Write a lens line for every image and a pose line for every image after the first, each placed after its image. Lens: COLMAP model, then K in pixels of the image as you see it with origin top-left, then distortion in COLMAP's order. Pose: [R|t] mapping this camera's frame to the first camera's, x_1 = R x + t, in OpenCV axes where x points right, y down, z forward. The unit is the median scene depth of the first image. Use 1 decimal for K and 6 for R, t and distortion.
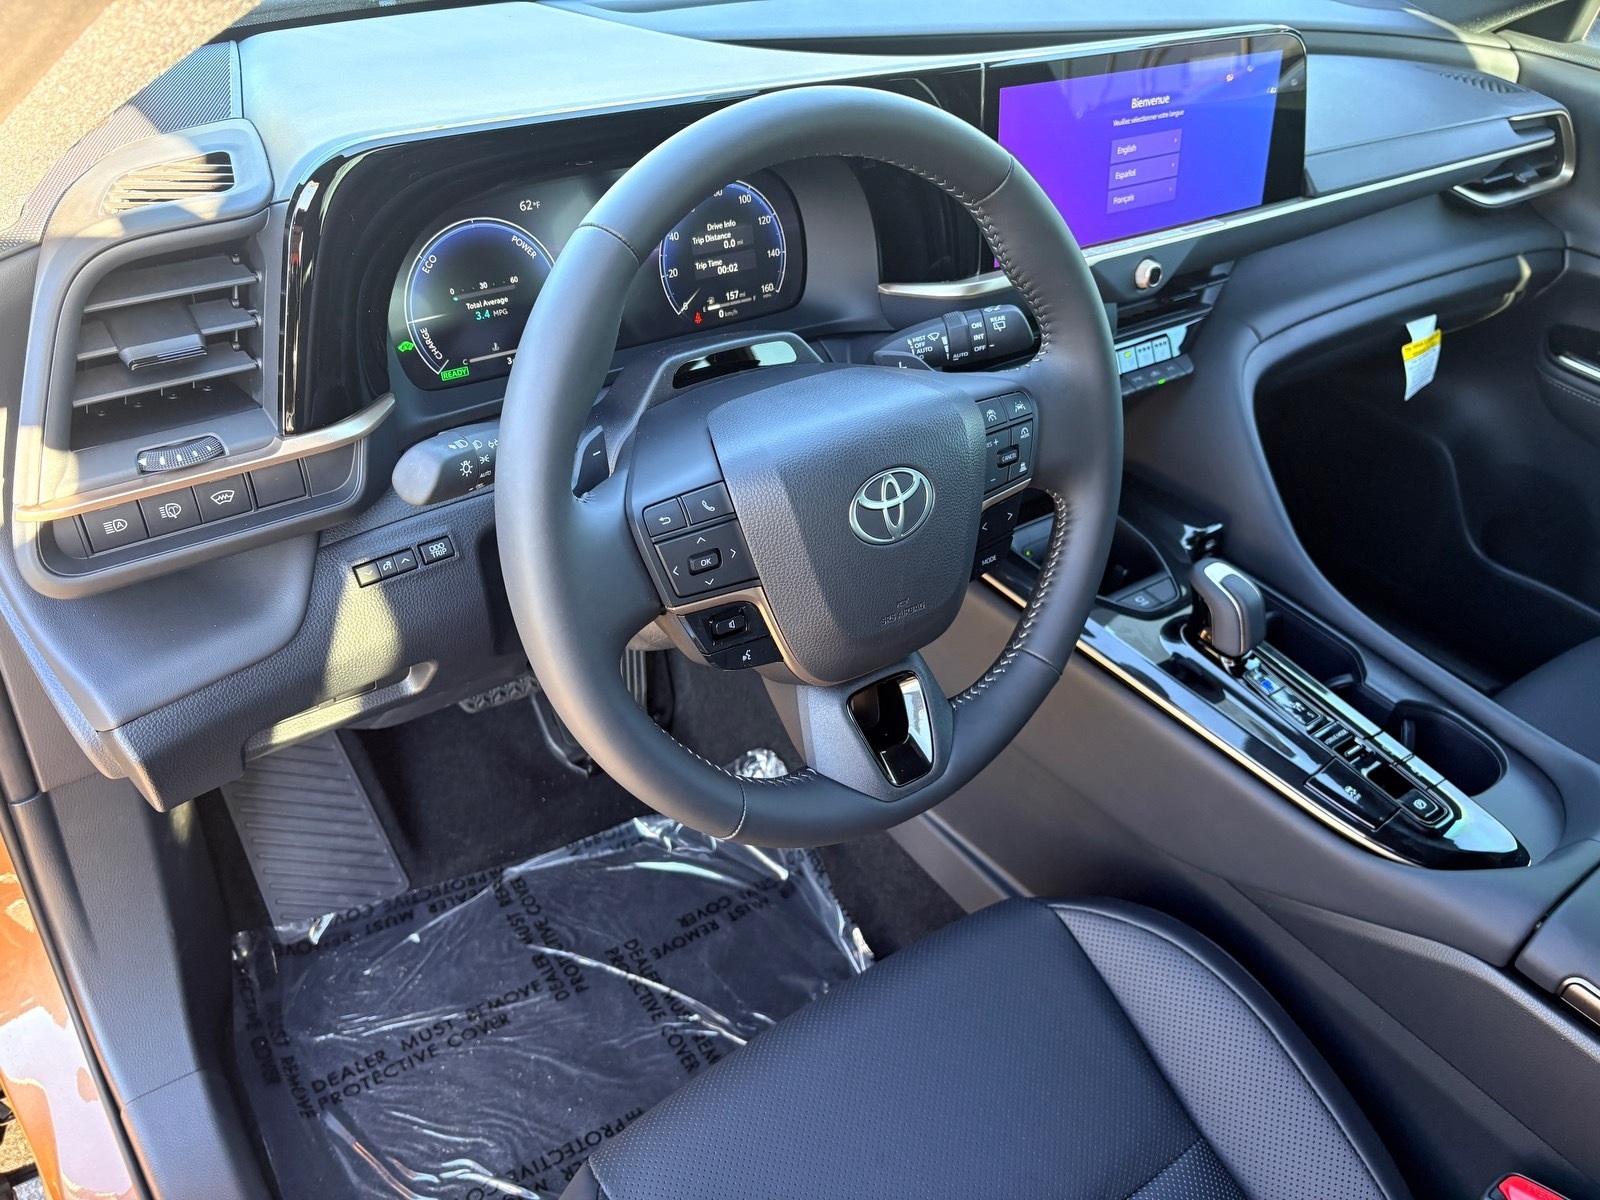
lens RADIAL K [[1228.3, 0, 796.3], [0, 1228.3, 606.7], [0, 0, 1]] dist [0.060731, -0.062001]
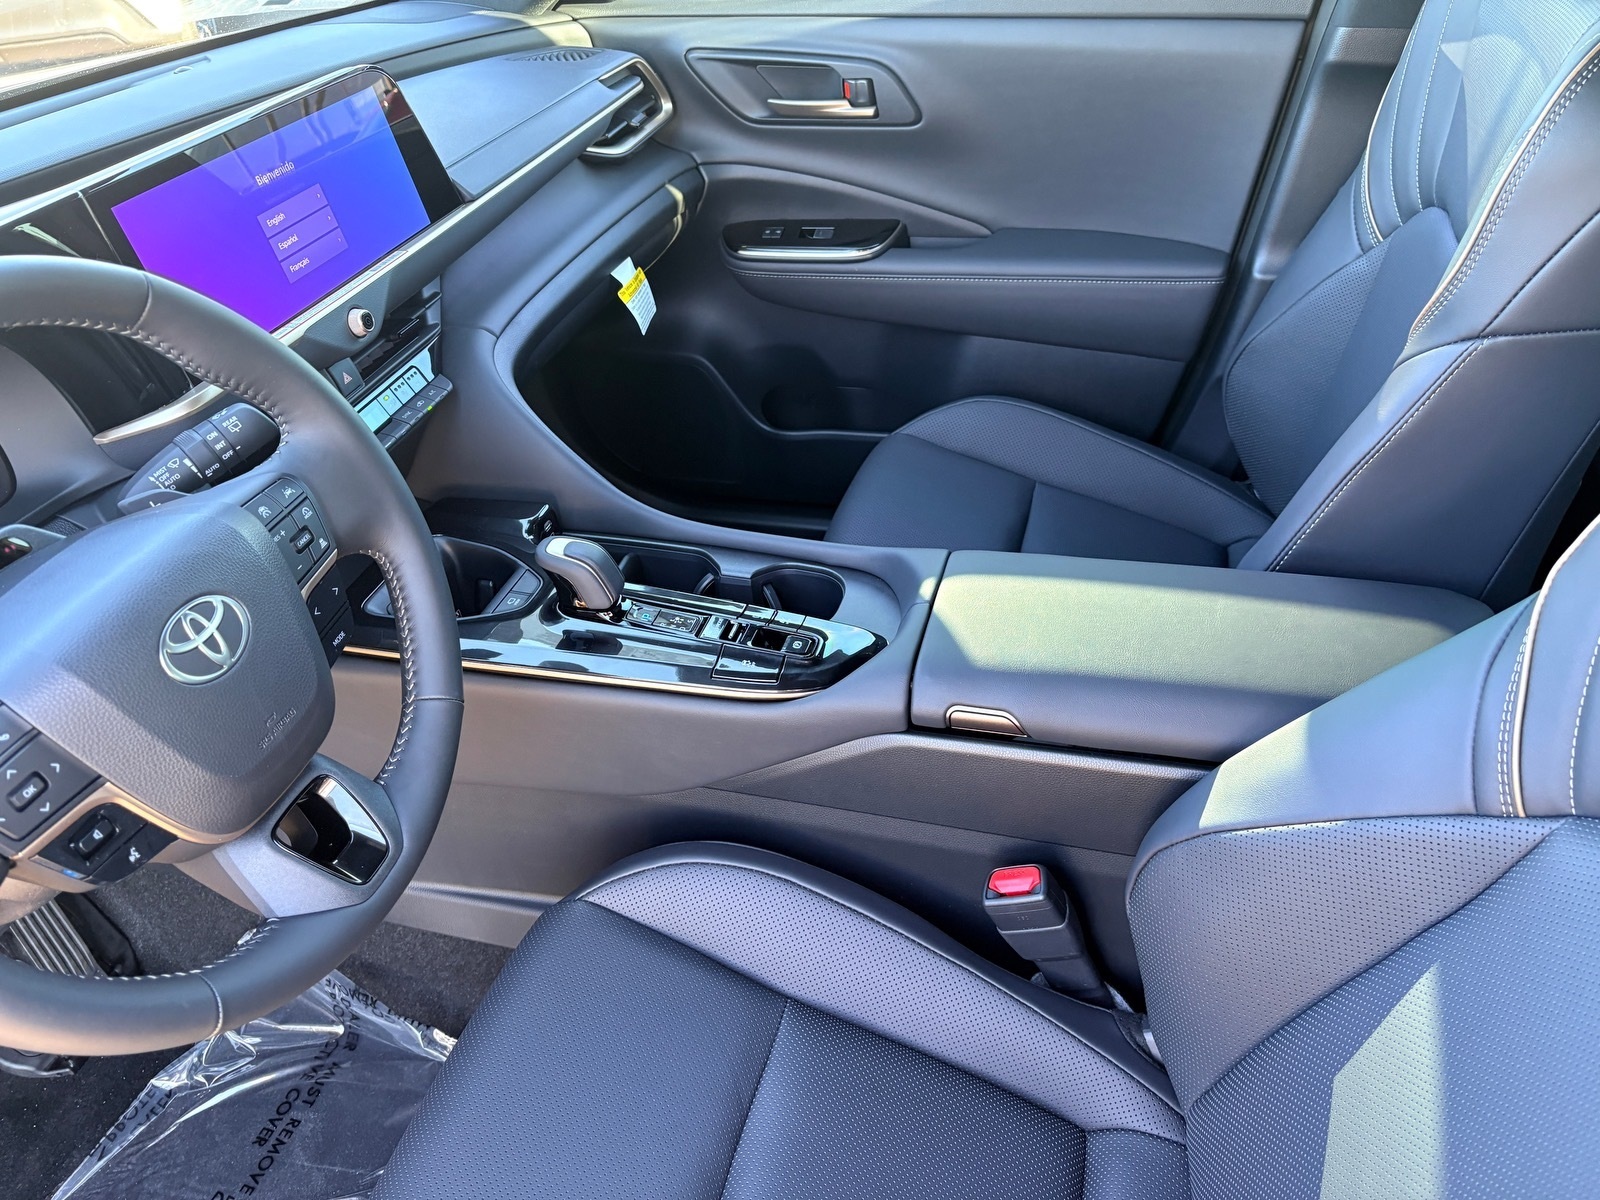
lens RADIAL K [[1228.3, 0, 796.3], [0, 1228.3, 606.7], [0, 0, 1]] dist [0.060731, -0.062001]
pose [[0.787532, -0.467359, 0.401707, 0.046296], [0.475290, 0.875534, 0.086834, 0.023347], [-0.392291, 0.122542, 0.911642, -0.057478]]
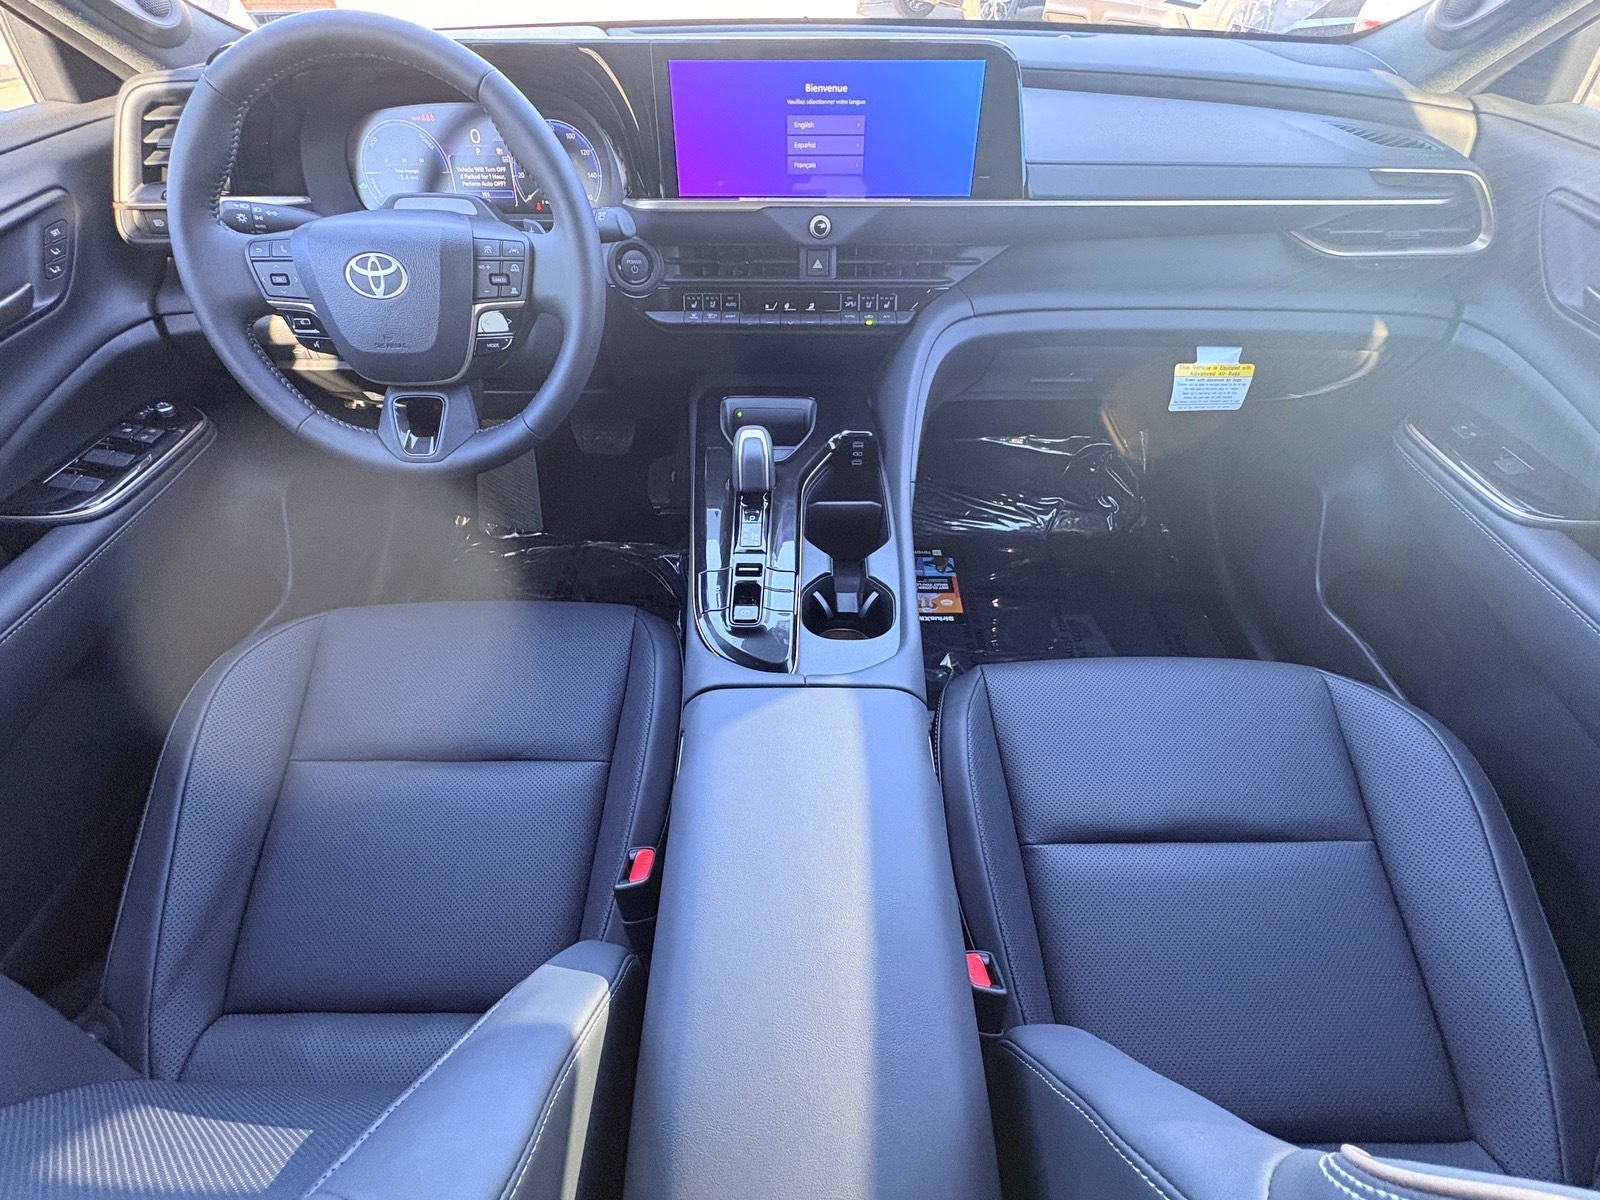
lens RADIAL K [[720.0, 0, 829.3], [0, 720.0, 574.3], [0, 0, 1]] dist [0.001606, 0.000255]
pose [[0.774133, 0.354026, -0.524771, 0.898594], [-0.324263, 0.933743, 0.151583, -0.037923], [0.543665, 0.052818, 0.837639, 0.387927]]
